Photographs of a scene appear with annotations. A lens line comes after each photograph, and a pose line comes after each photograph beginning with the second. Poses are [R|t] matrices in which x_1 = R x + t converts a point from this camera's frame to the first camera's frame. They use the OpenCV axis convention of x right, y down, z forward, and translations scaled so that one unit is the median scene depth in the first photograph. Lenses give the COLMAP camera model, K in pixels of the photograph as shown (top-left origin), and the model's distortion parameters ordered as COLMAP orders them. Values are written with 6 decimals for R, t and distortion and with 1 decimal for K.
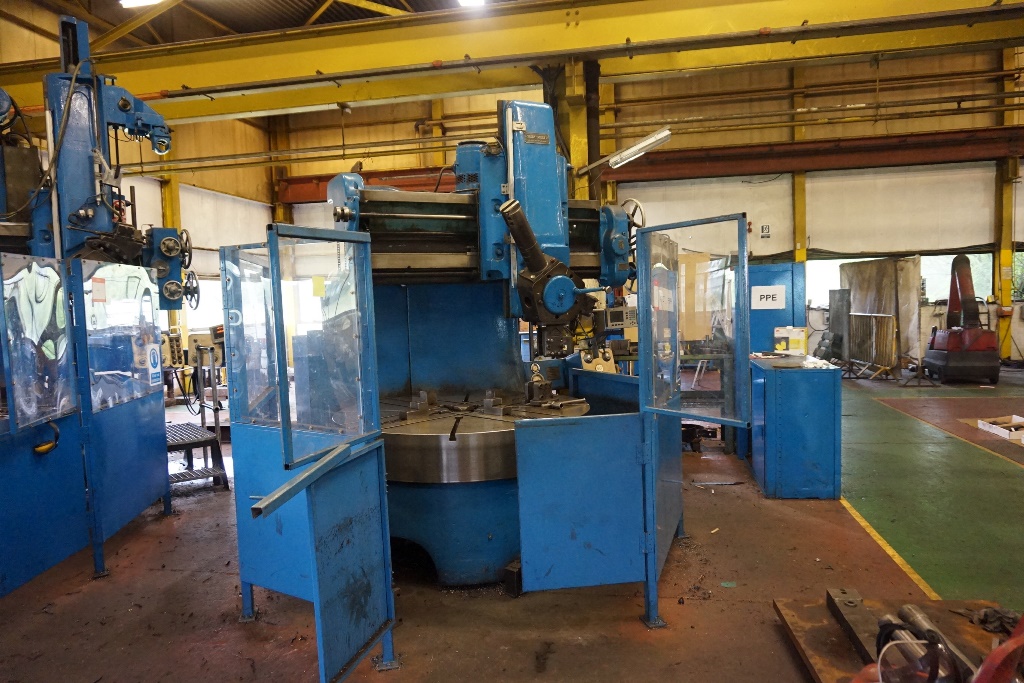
lens RADIAL K [[690.9, 0, 509.5], [0, 690.9, 345.2], [0, 0, 1]] dist [-0.041084, 0.028010]
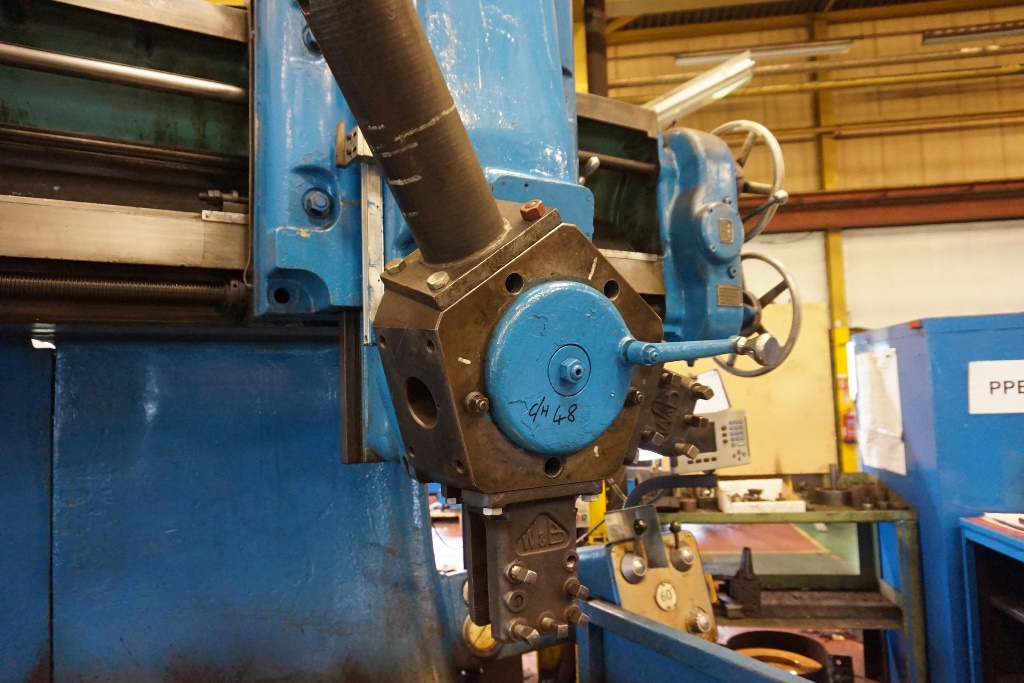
lens RADIAL K [[690.9, 0, 511.5], [0, 690.9, 346.7], [0, 0, 1]] dist [-0.041084, 0.028010]
pose [[0.998571, 0.003502, 0.053321, 0.031489], [0.003763, 0.990764, -0.135543, -0.035665], [-0.053303, 0.135550, 0.989336, 0.558408]]
